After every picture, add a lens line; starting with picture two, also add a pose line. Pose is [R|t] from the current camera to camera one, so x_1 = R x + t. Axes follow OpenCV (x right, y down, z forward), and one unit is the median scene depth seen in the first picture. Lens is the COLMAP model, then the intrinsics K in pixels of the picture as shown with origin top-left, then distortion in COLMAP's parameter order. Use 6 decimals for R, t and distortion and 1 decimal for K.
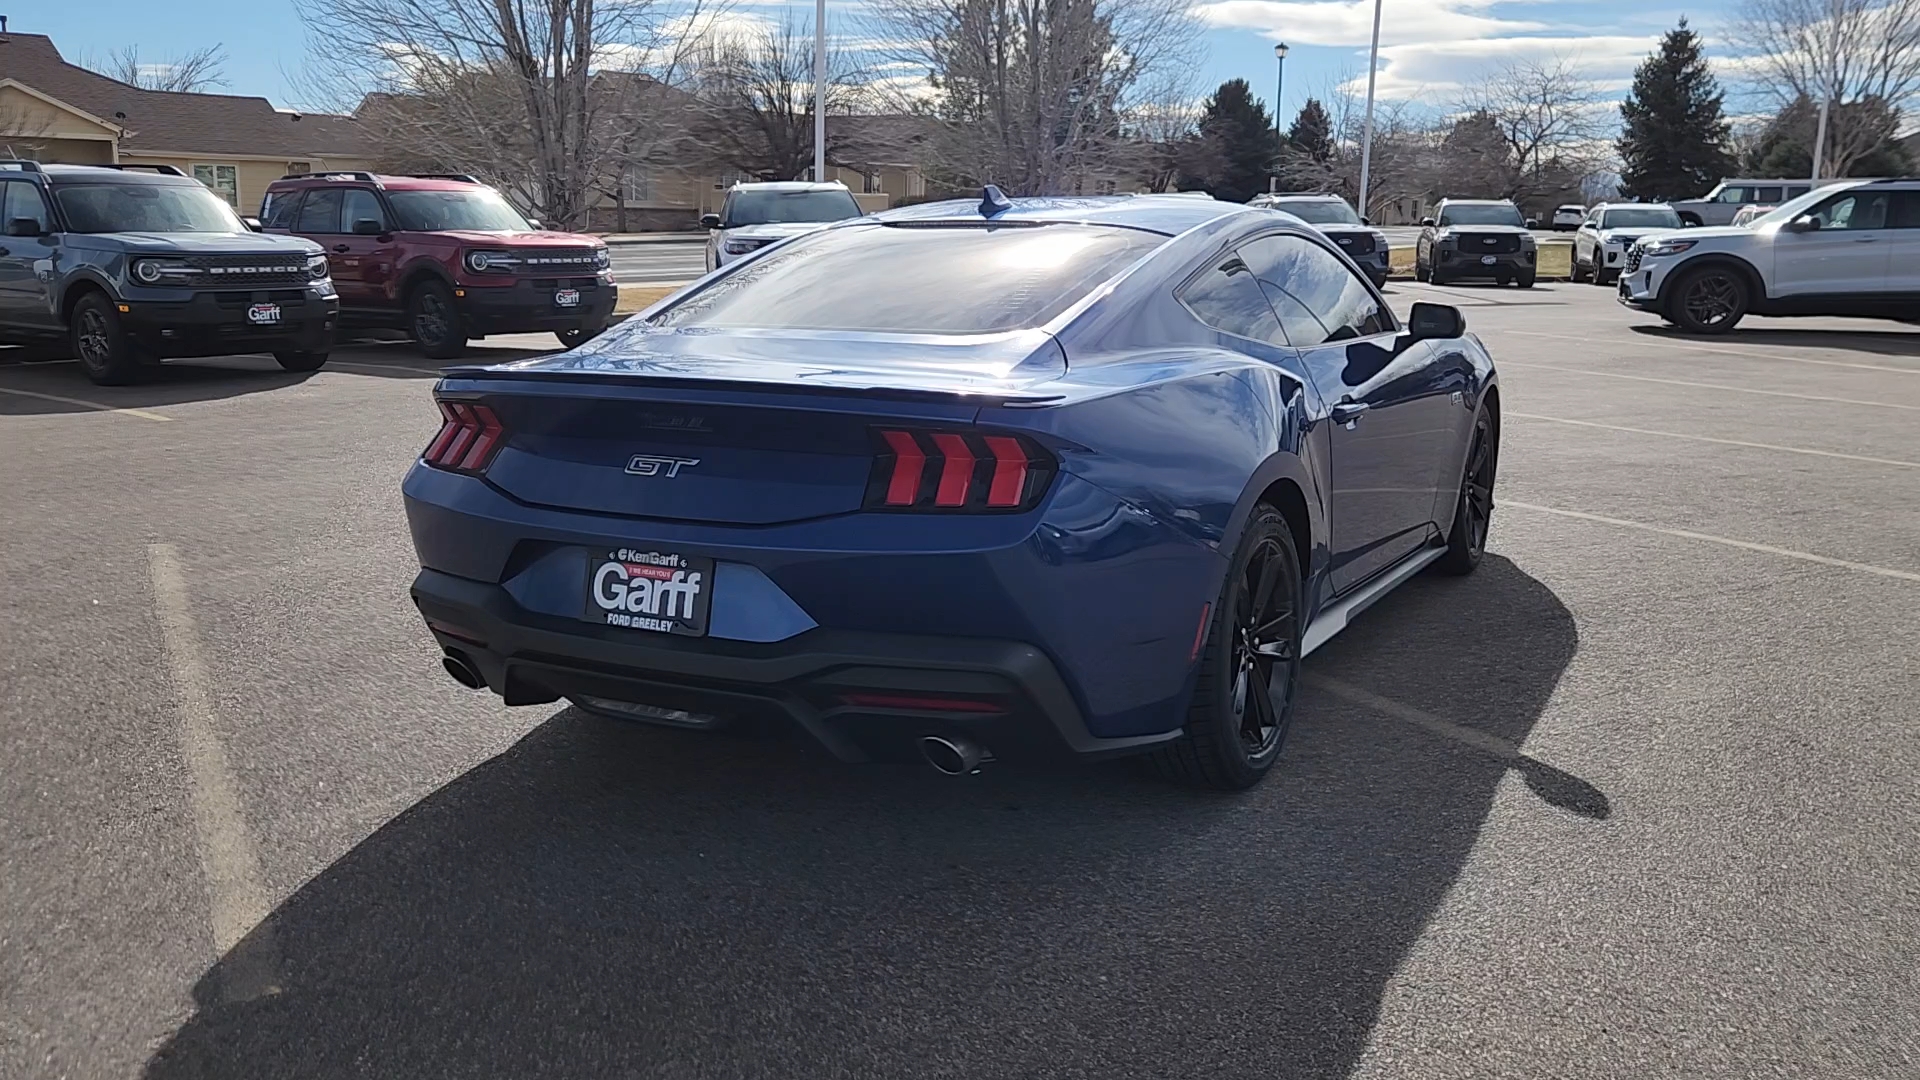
lens RADIAL K [[1630.9, 0, 950.1], [0, 1630.9, 545.9], [0, 0, 1]] dist [0.025525, -0.010942]
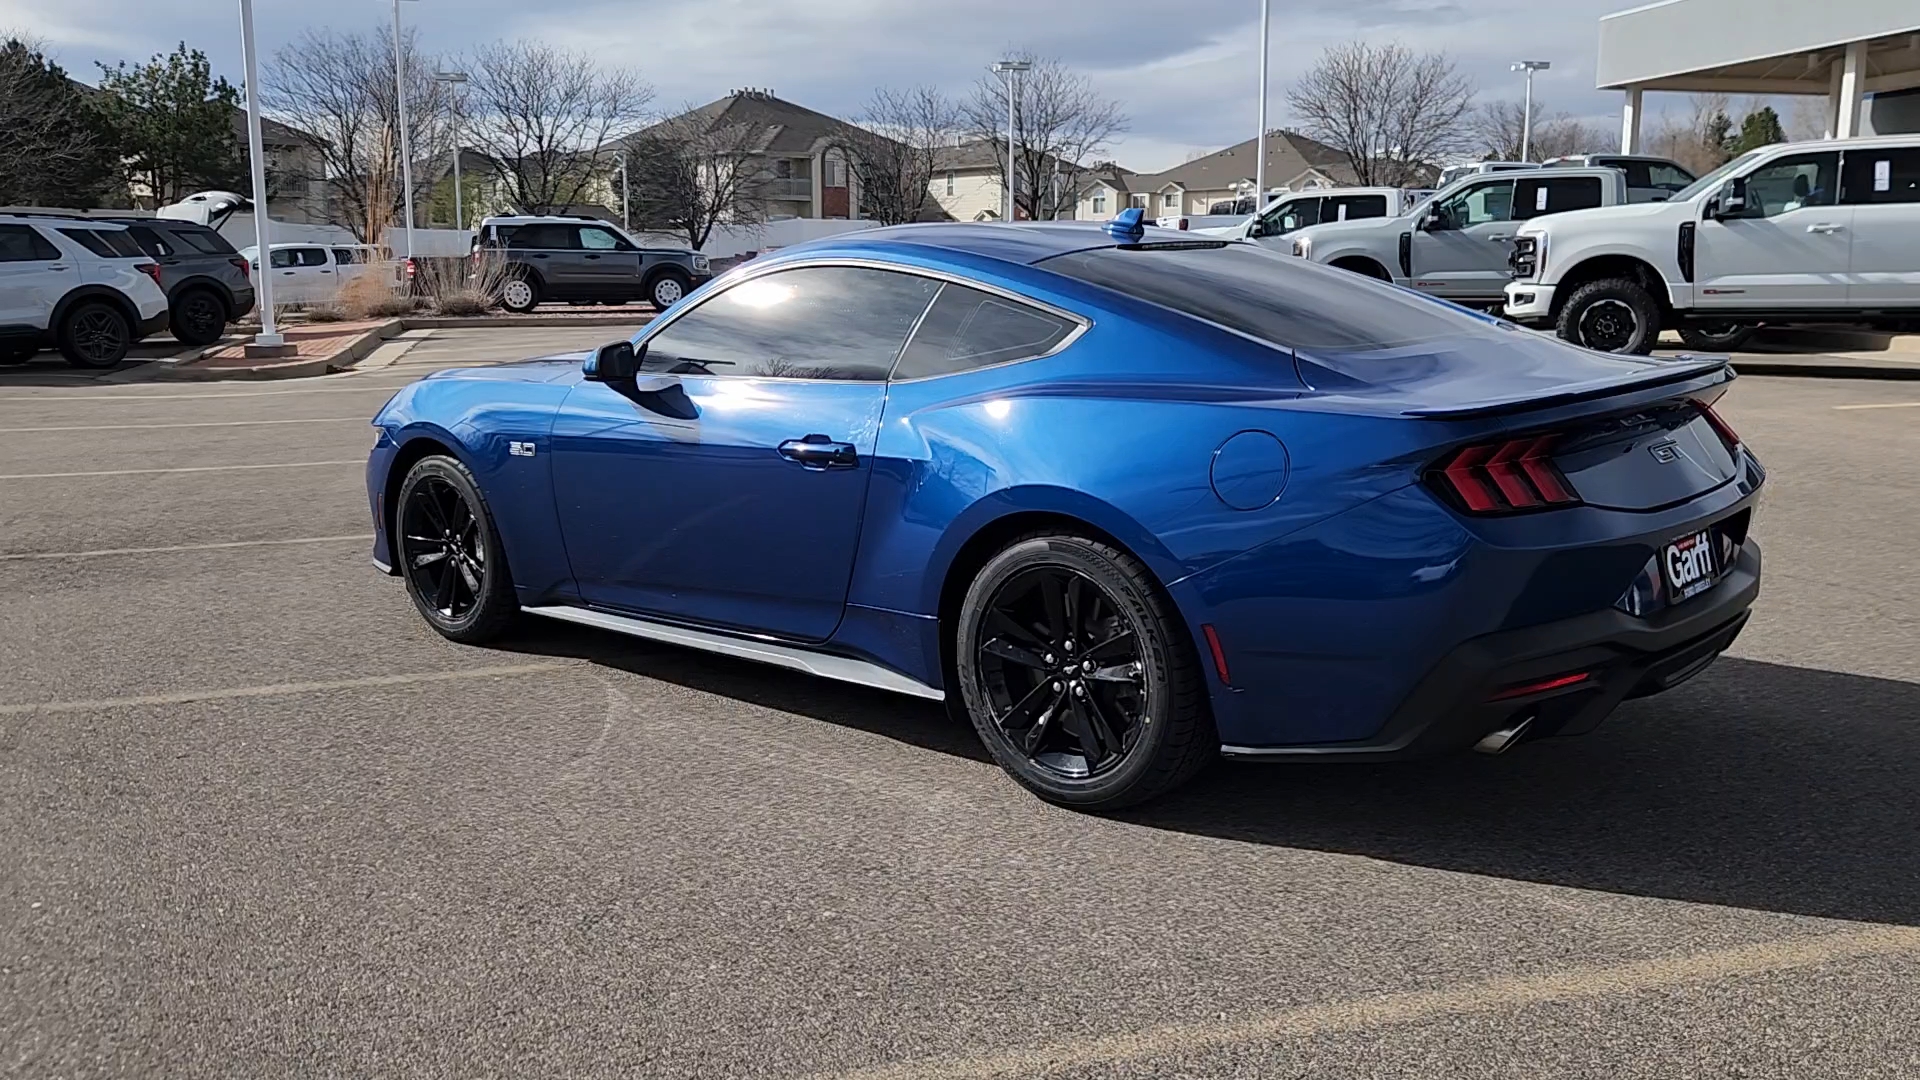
lens RADIAL K [[1622.8, 0, 949.0], [0, 1622.8, 554.1], [0, 0, 1]] dist [0.025491, -0.003010]
pose [[0.244085, -0.188987, 0.951161, -0.239241], [0.204883, 0.968737, 0.139902, -0.041450], [-0.947864, 0.160728, 0.275174, 0.202605]]
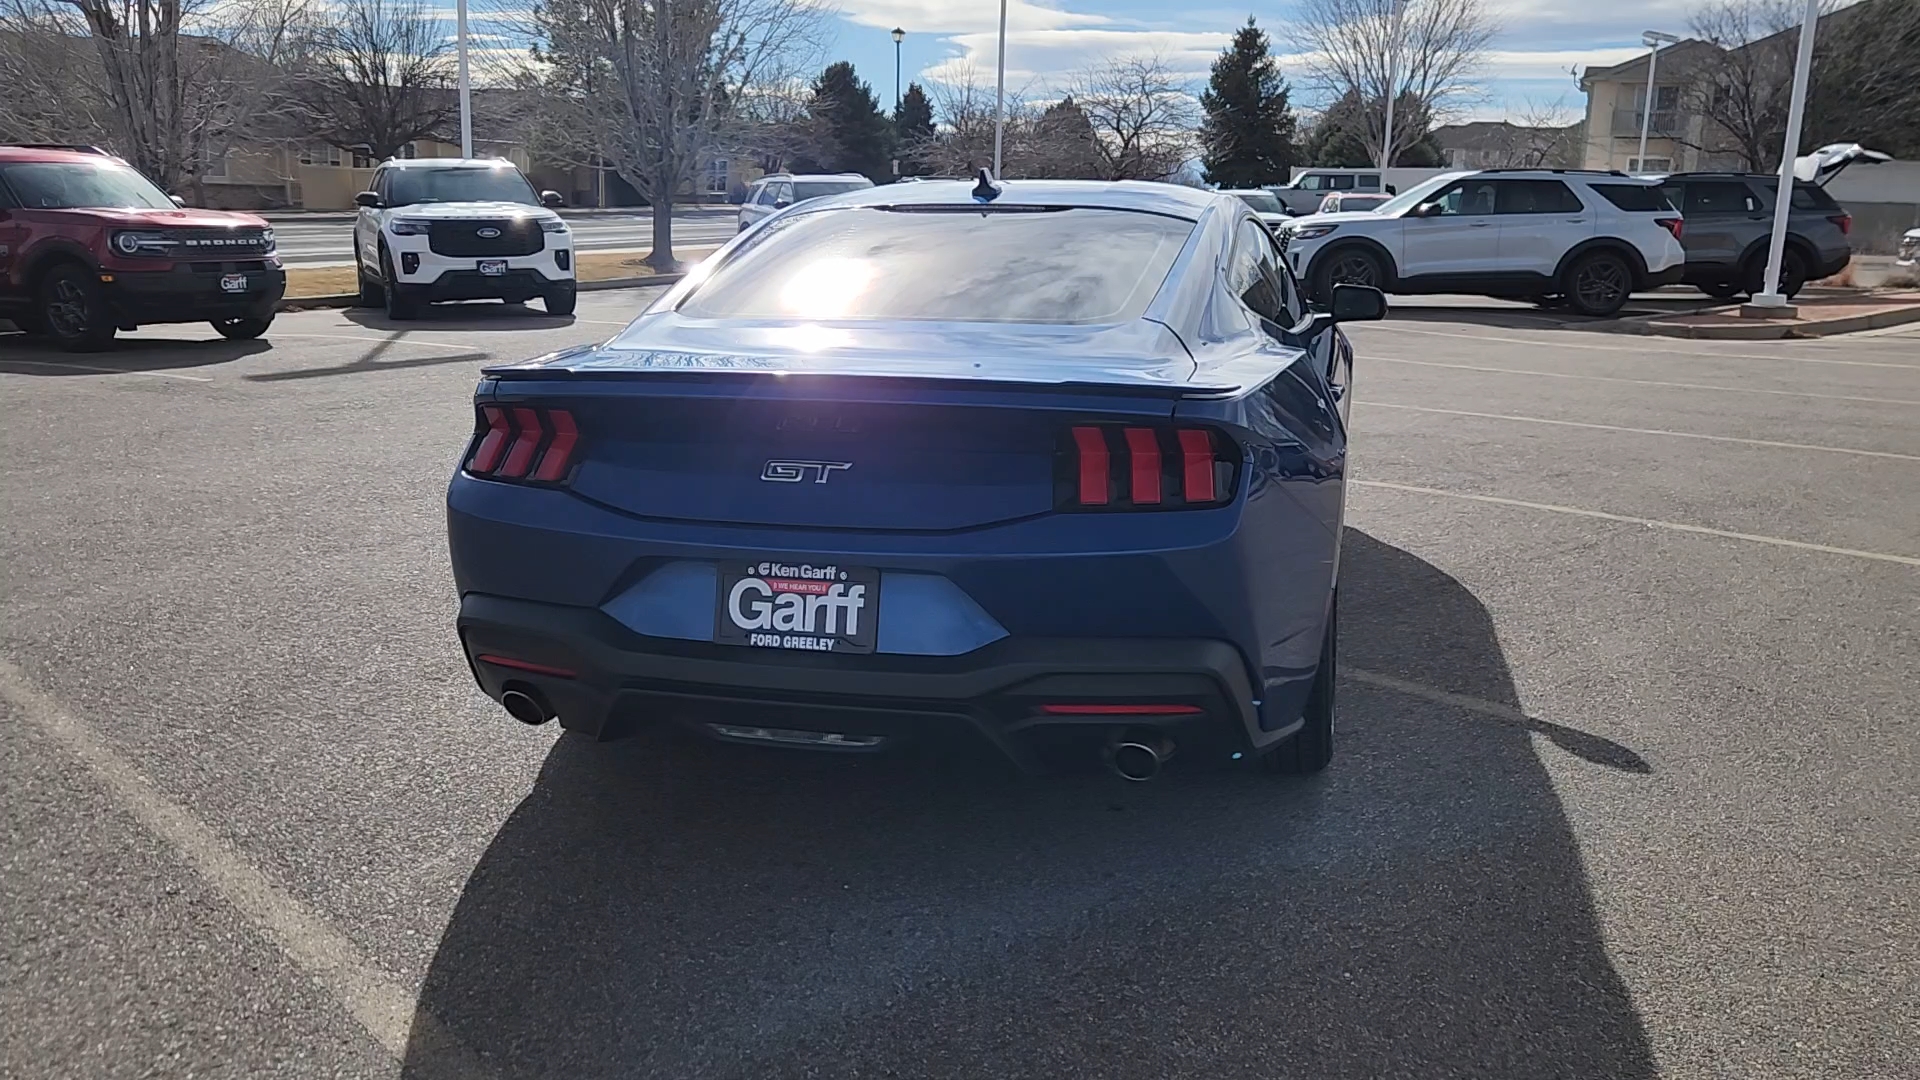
lens RADIAL K [[1623.2, 0, 948.3], [0, 1623.2, 553.0], [0, 0, 1]] dist [0.029270, -0.021891]
pose [[0.971225, -0.045122, 0.233851, -0.054471], [0.041339, 0.998923, 0.021059, -0.003253], [-0.234550, -0.010786, 0.972044, 0.015462]]
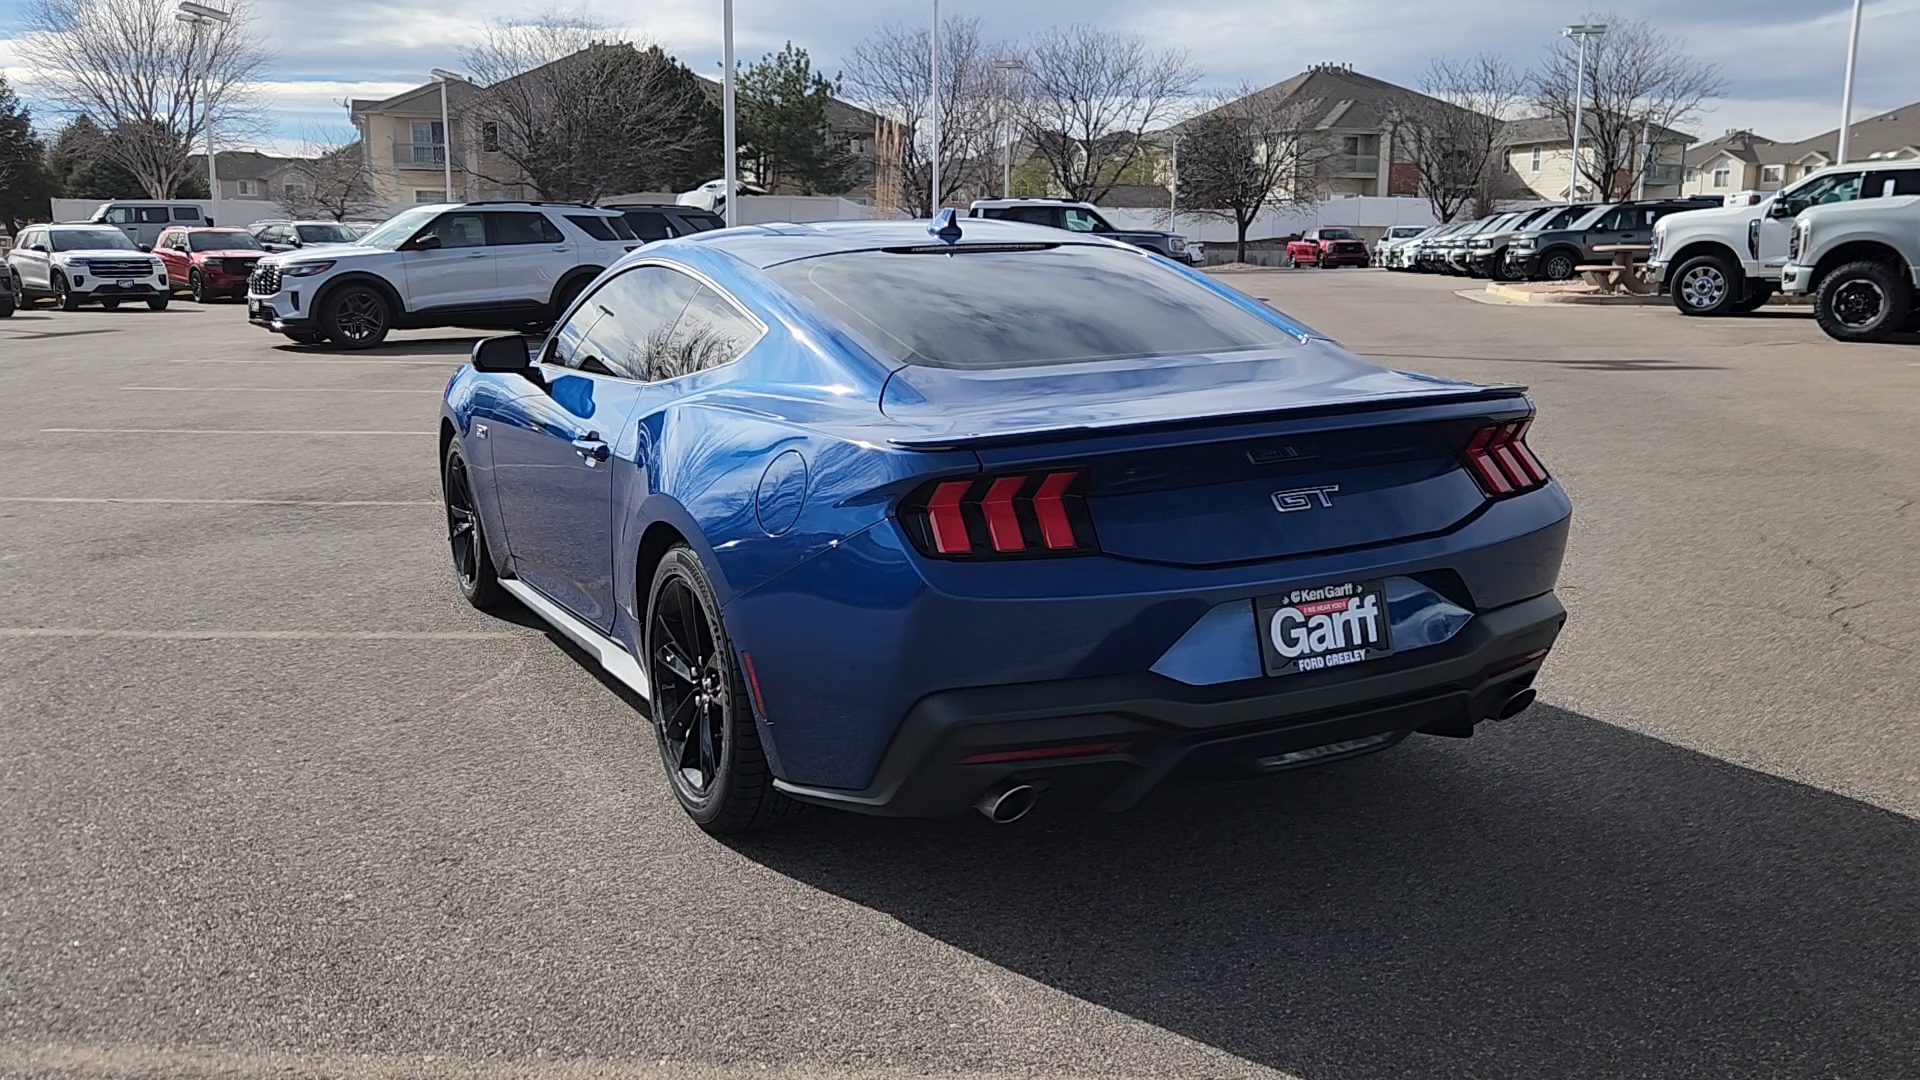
lens RADIAL K [[1623.2, 0, 948.3], [0, 1623.2, 553.0], [0, 0, 1]] dist [0.029270, -0.021891]
pose [[0.565674, -0.171469, 0.806605, -0.186833], [0.176910, 0.980602, 0.084390, -0.023557], [-0.805429, 0.094959, 0.585035, 0.105583]]
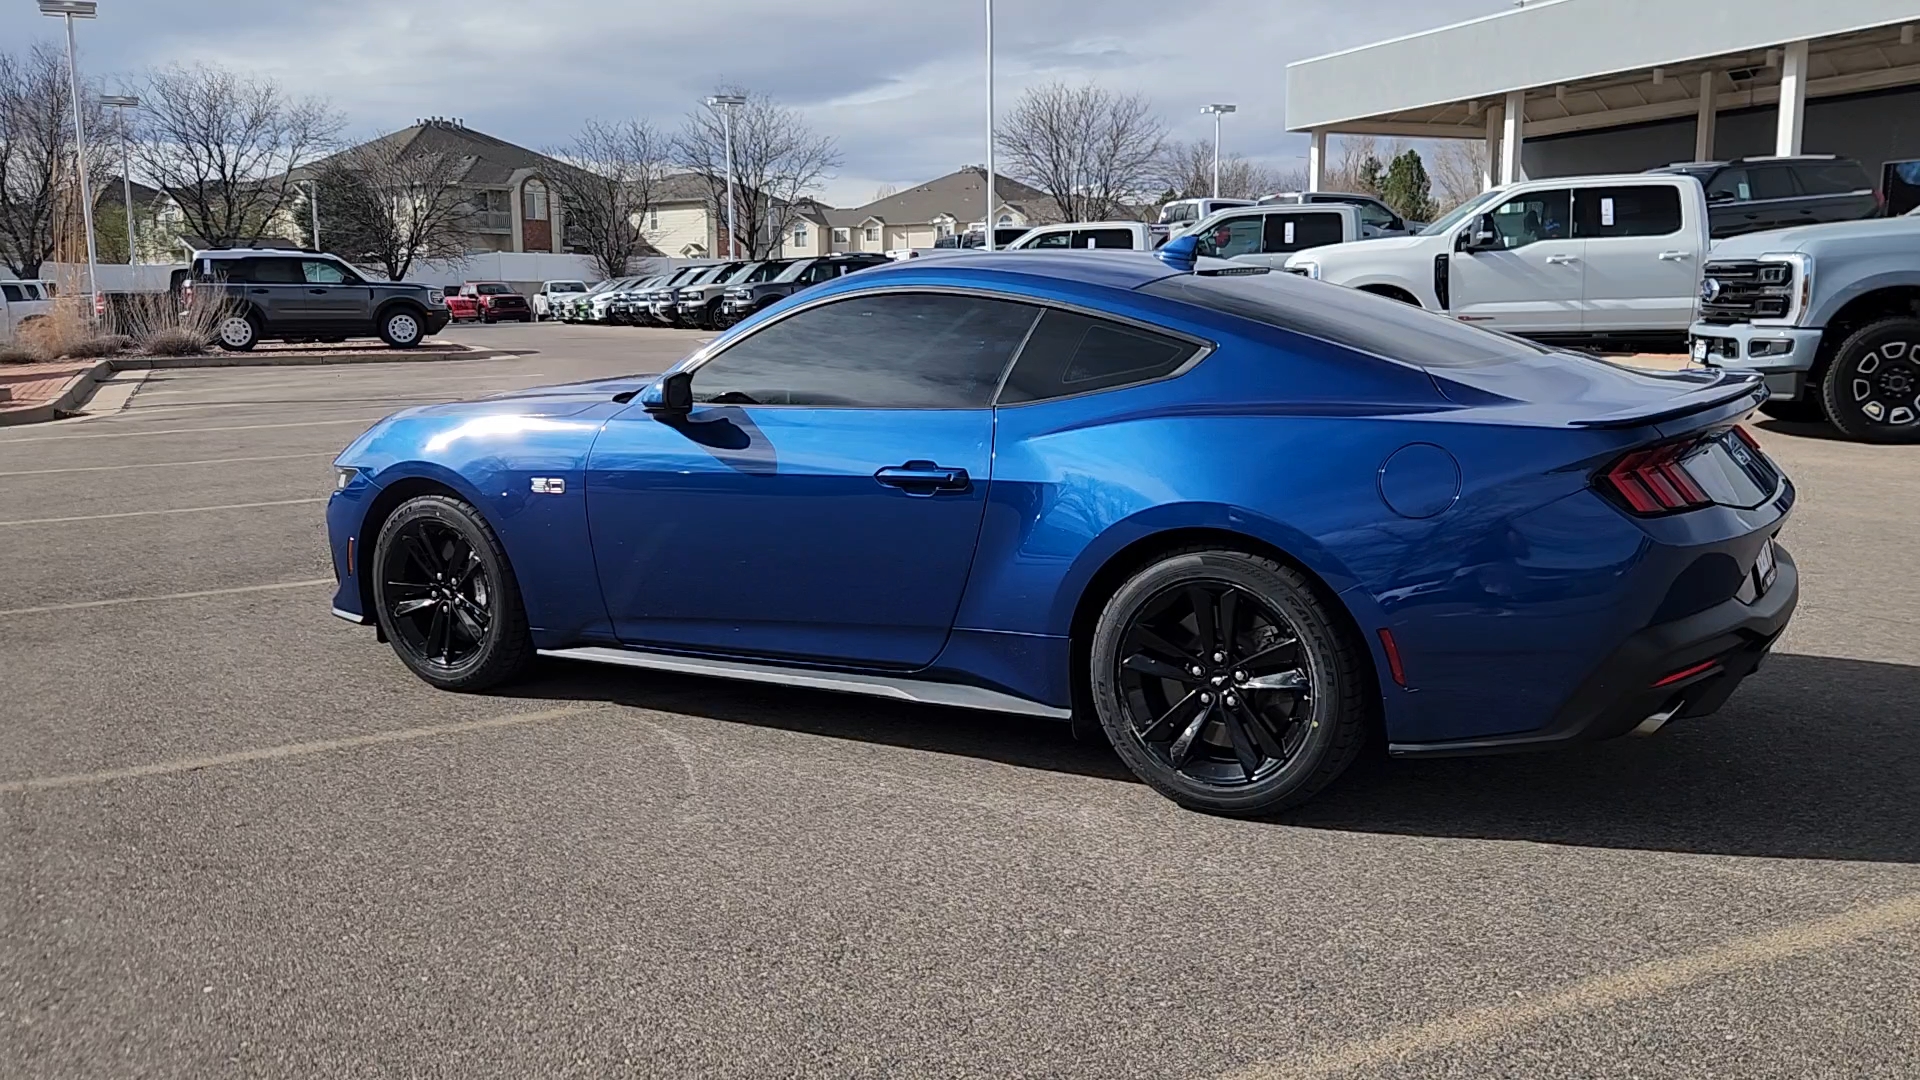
lens RADIAL K [[1623.2, 0, 948.3], [0, 1623.2, 553.0], [0, 0, 1]] dist [0.029270, -0.021891]
pose [[0.060895, -0.174475, 0.982777, -0.250025], [0.213655, 0.964062, 0.157914, -0.052185], [-0.975009, 0.200359, 0.095984, 0.256345]]
